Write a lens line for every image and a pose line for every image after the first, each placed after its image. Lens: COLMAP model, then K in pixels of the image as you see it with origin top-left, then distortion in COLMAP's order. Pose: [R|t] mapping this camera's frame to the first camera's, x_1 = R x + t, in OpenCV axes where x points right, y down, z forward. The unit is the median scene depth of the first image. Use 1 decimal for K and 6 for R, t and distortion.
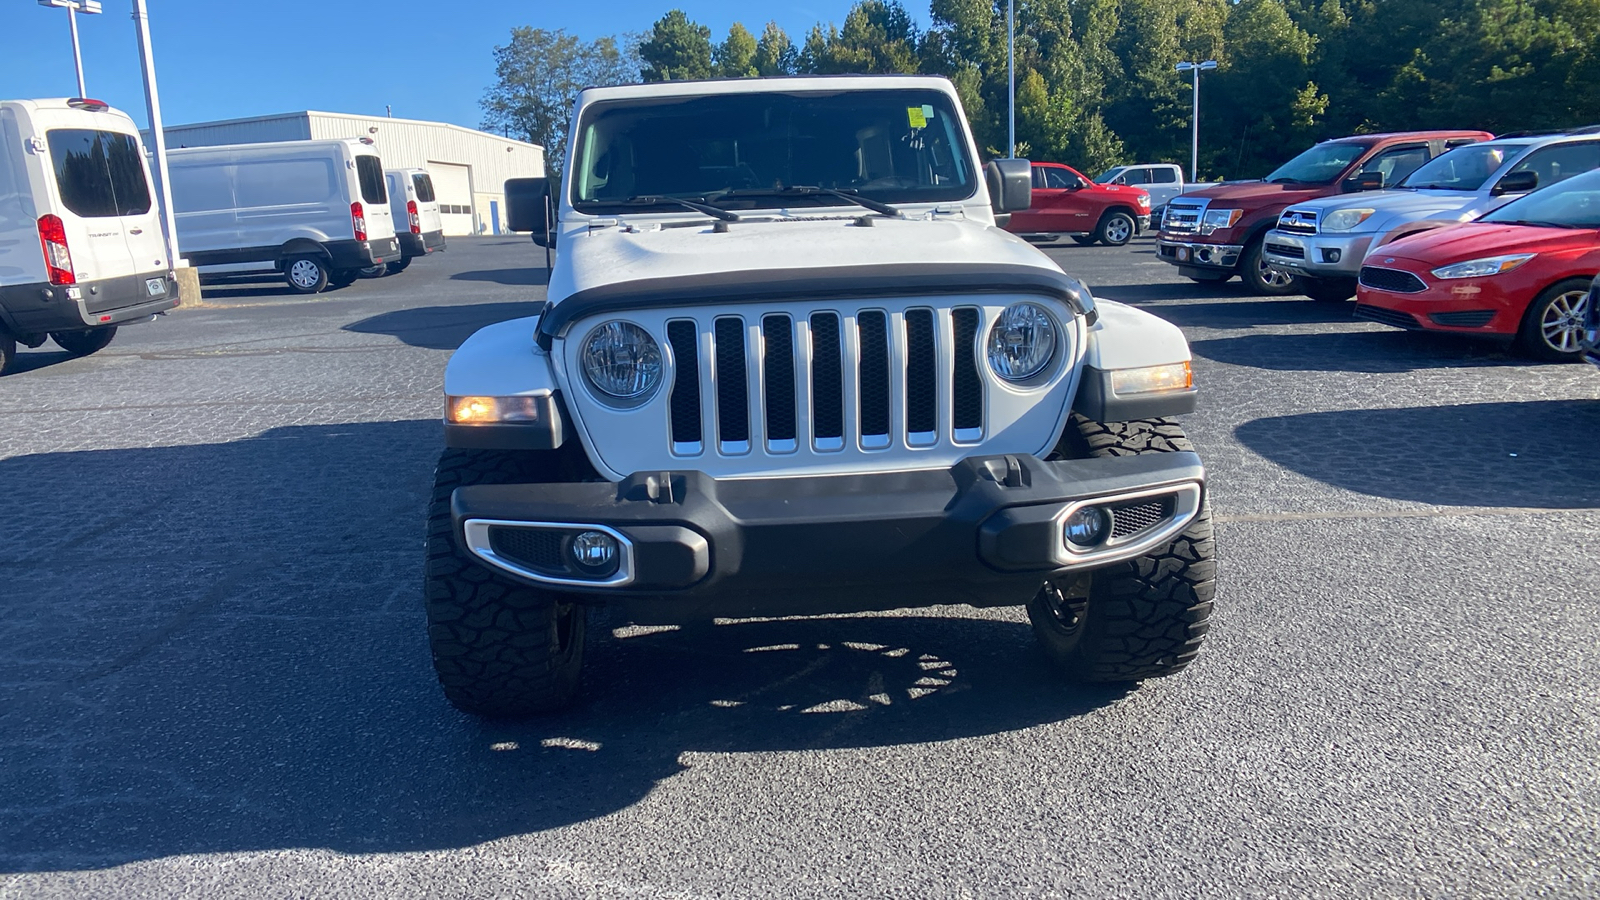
lens RADIAL K [[1105.3, 0, 767.2], [0, 1105.3, 446.2], [0, 0, 1]] dist [-0.022797, -0.001744]
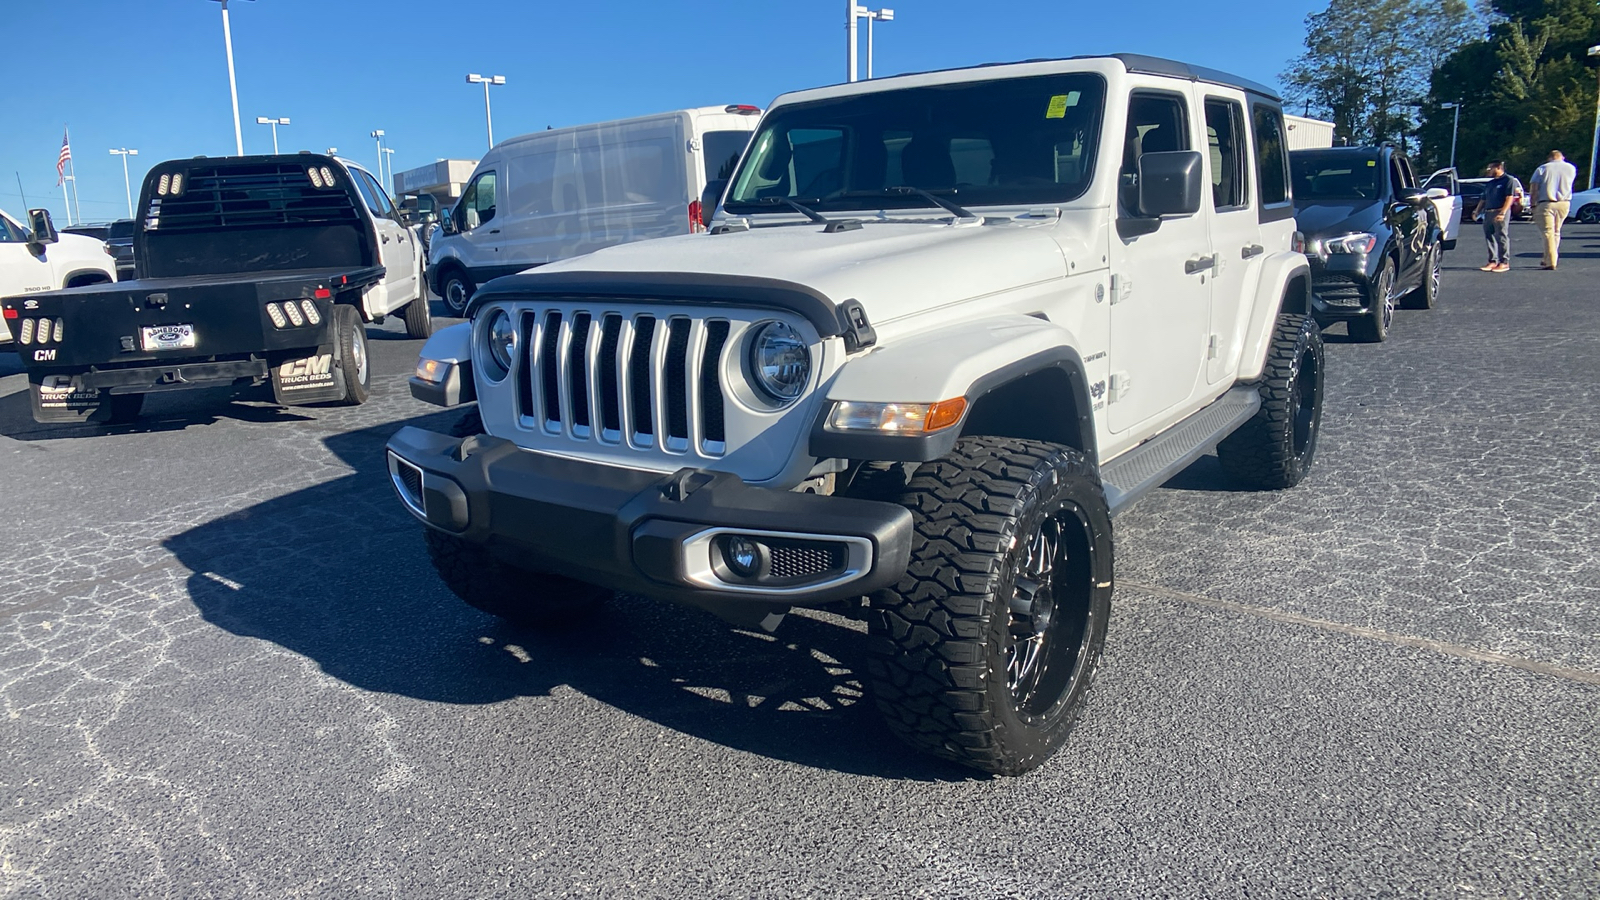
lens RADIAL K [[1130.6, 0, 800.9], [0, 1130.6, 481.7], [0, 0, 1]] dist [-0.030188, 0.001736]
pose [[0.739693, 0.167282, -0.651821, 0.744570], [-0.139043, 0.985702, 0.095181, -0.071332], [0.658423, 0.020226, 0.752376, 0.232044]]
